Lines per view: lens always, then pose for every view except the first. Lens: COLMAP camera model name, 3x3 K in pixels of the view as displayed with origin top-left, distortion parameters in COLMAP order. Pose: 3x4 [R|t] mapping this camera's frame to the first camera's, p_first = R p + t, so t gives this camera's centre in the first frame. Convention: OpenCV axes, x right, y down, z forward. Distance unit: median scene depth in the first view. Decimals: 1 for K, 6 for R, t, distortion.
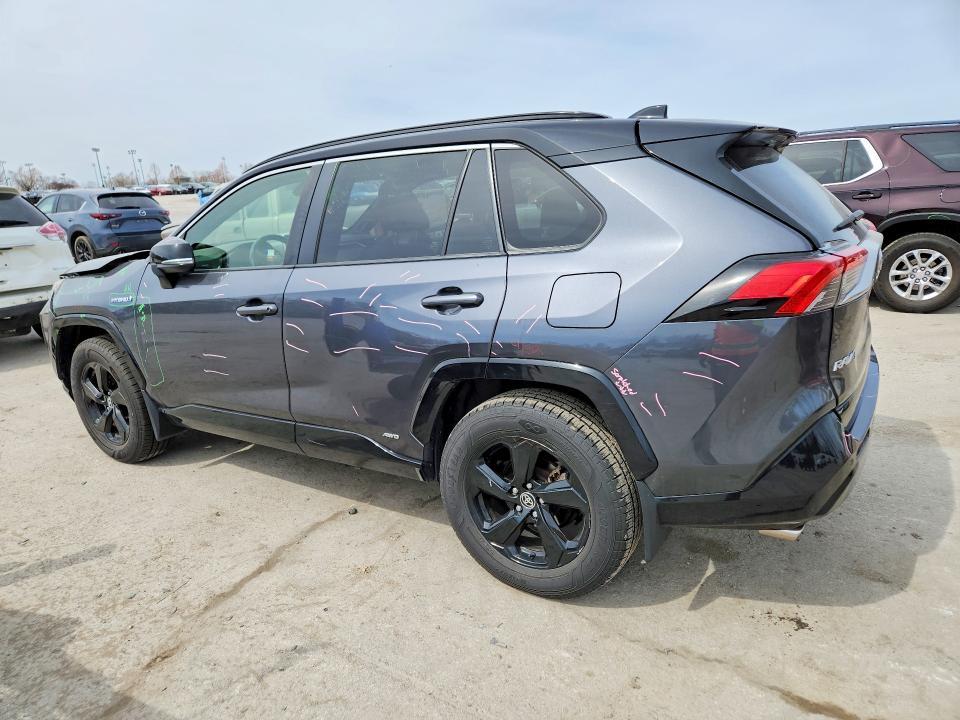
lens RADIAL K [[701.5, 0, 472.3], [0, 701.5, 360.8], [0, 0, 1]] dist [0.049826, -0.039977]
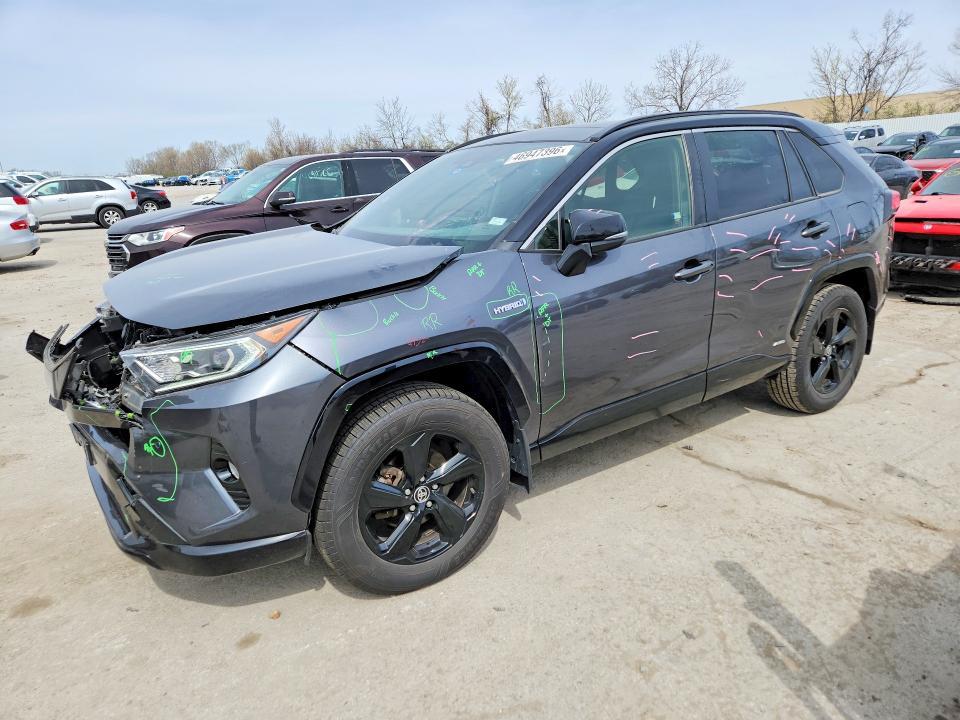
lens RADIAL K [[701.5, 0, 470.6], [0, 701.5, 353.2], [0, 0, 1]] dist [0.049826, -0.039977]
pose [[0.322190, -0.196527, 0.926051, -1.523609], [0.257511, 0.959523, 0.114038, -0.172737], [-0.910978, 0.201726, 0.359757, 1.050314]]
